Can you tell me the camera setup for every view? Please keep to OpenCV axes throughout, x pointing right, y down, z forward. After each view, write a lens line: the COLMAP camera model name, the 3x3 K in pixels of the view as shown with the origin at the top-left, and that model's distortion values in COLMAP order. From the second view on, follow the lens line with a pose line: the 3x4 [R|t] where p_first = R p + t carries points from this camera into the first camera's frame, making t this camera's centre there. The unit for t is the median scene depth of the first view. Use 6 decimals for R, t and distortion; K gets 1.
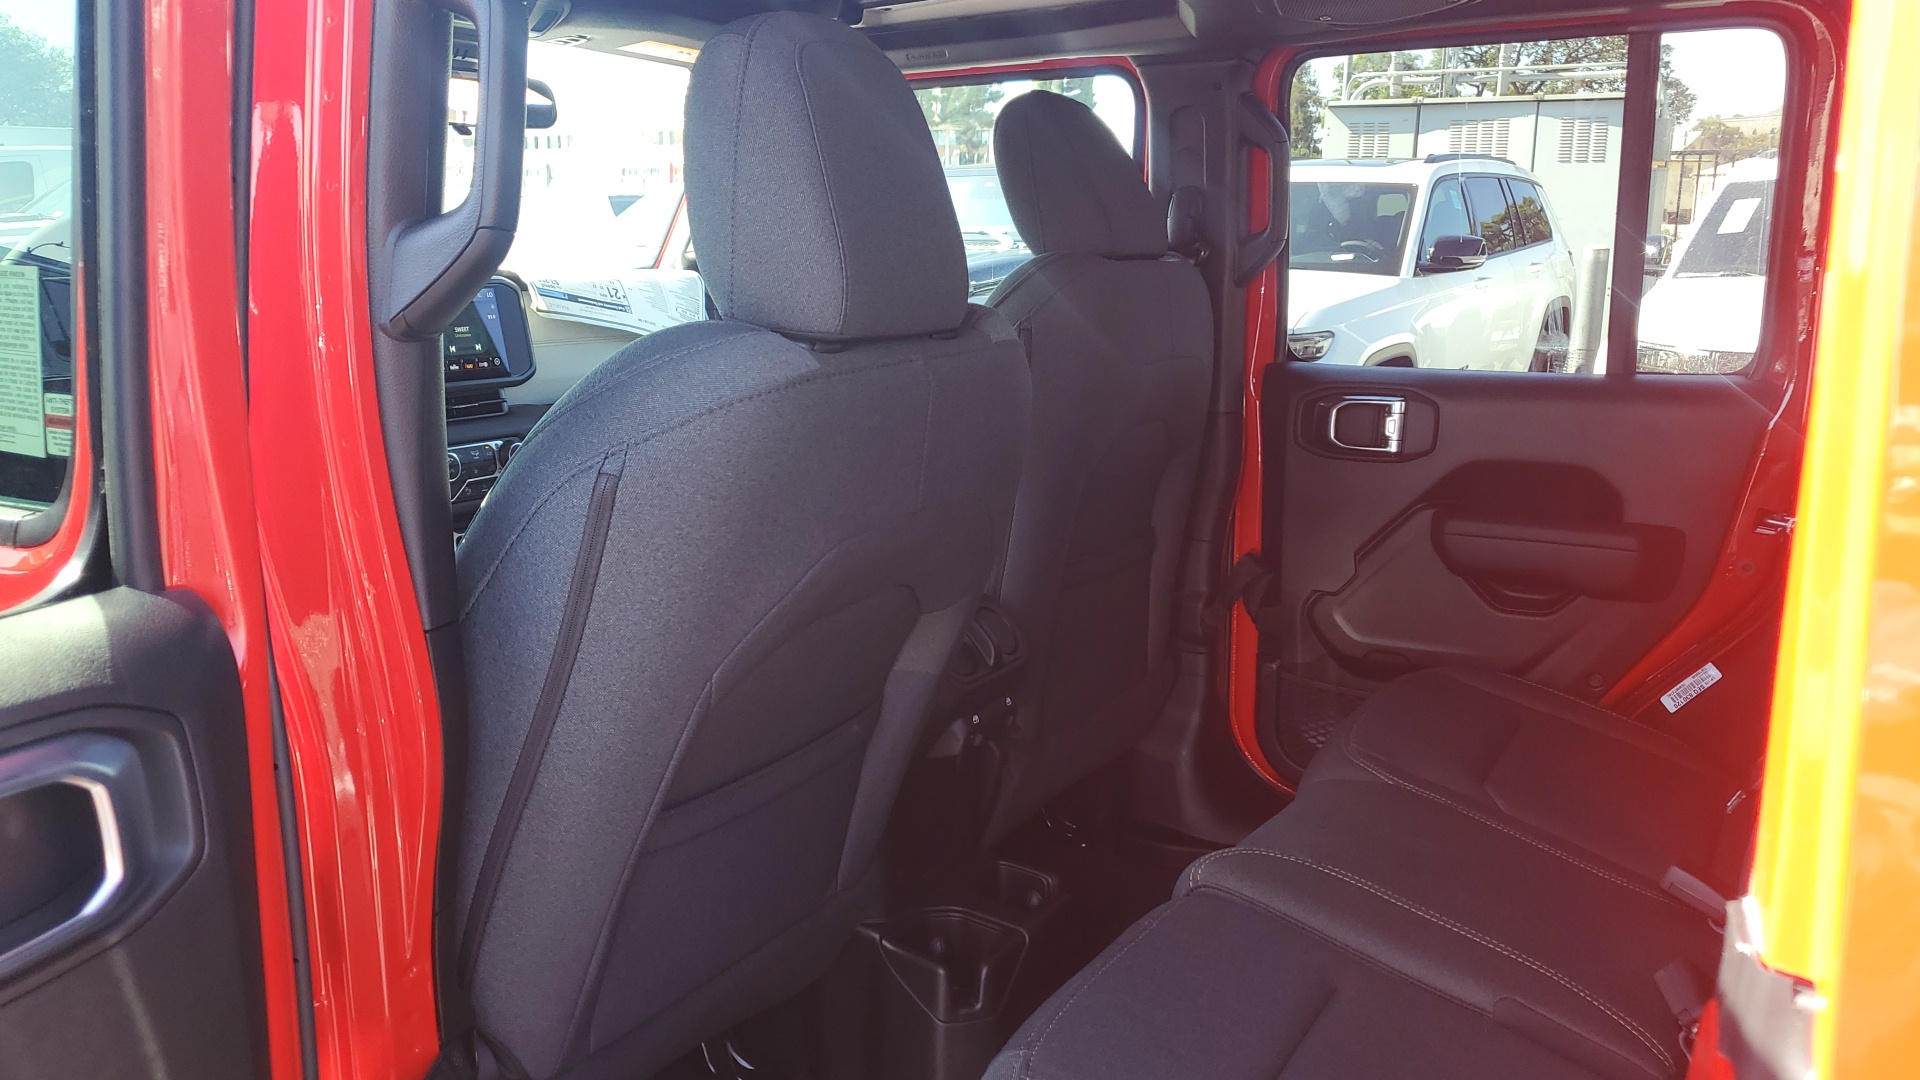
lens RADIAL K [[1544.8, 0, 951.0], [0, 1544.8, 541.7], [0, 0, 1]] dist [0.045104, -0.034980]
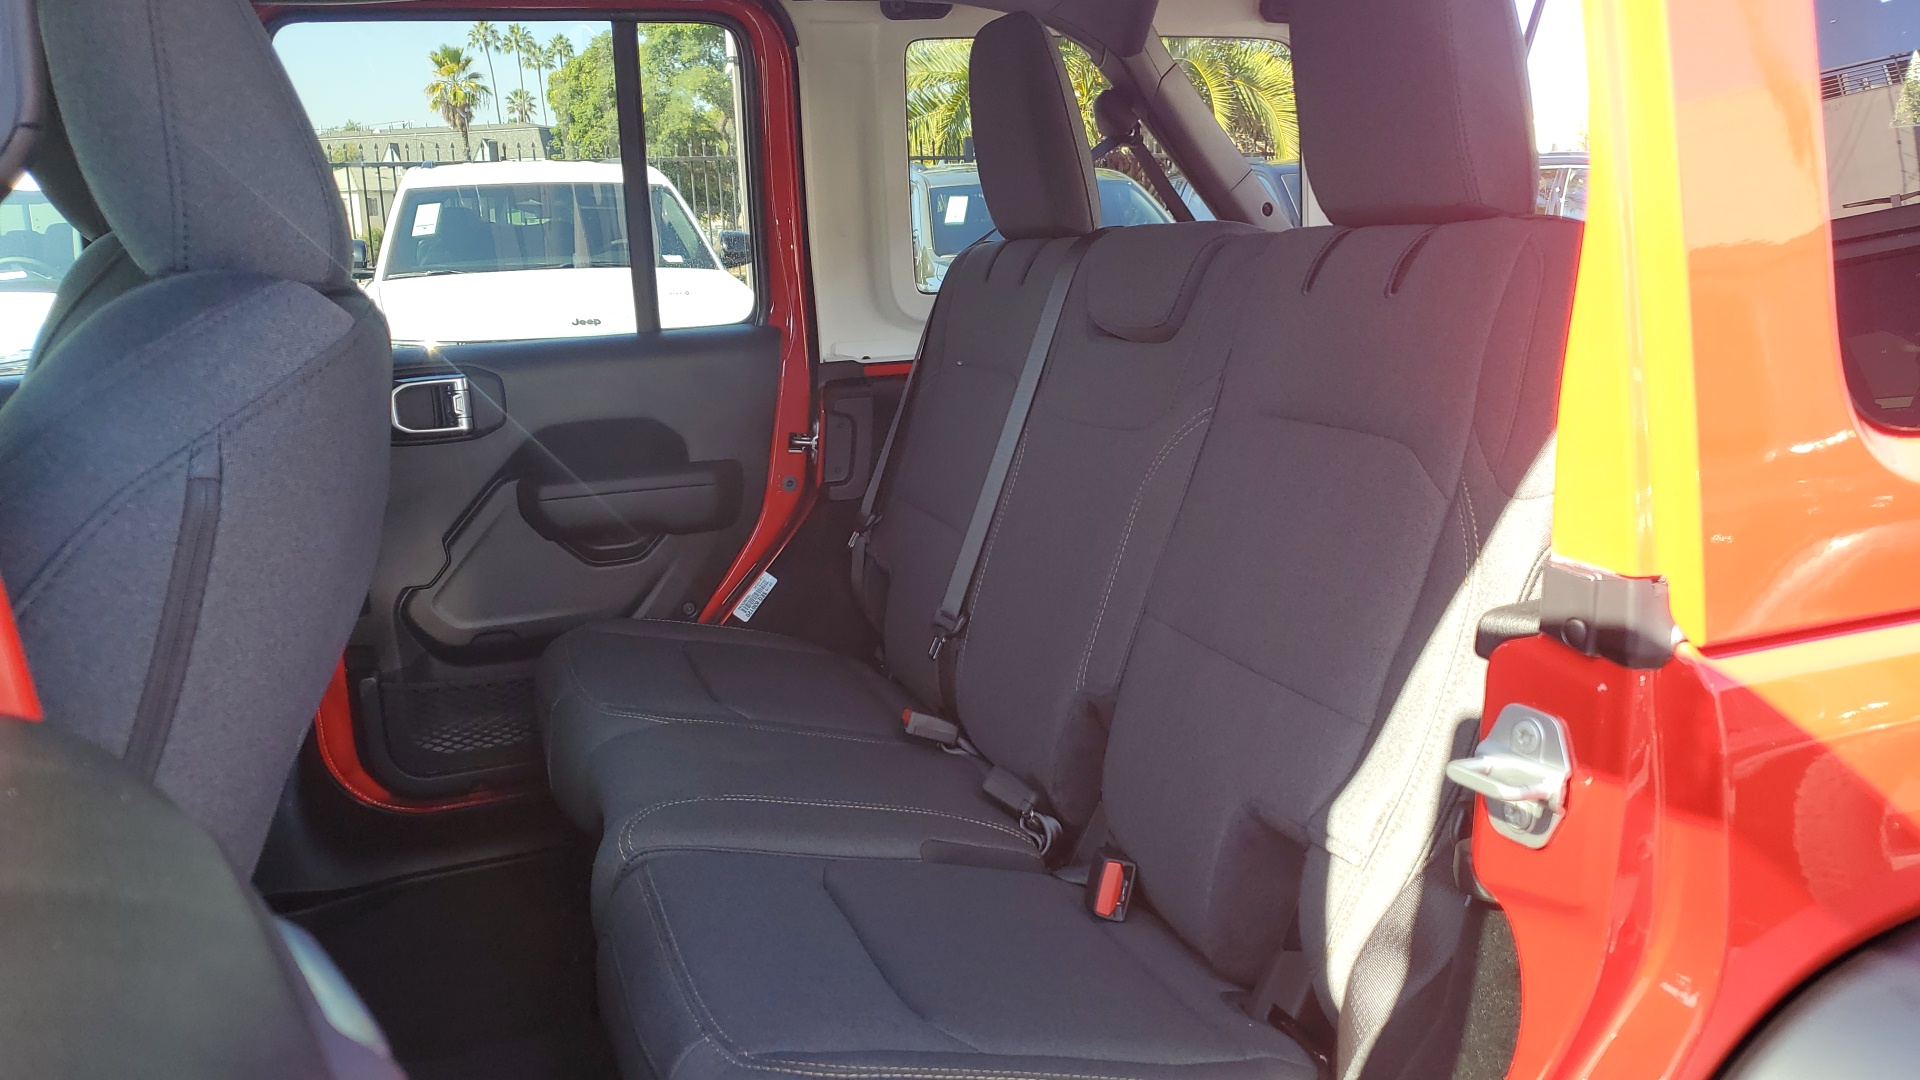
lens RADIAL K [[1544.8, 0, 956.6], [0, 1544.8, 533.5], [0, 0, 1]] dist [0.045104, -0.034980]
pose [[0.622458, -0.172908, 0.763315, -0.286195], [0.189909, 0.979512, 0.067017, -0.000474], [-0.759264, 0.103245, 0.642541, 0.142656]]
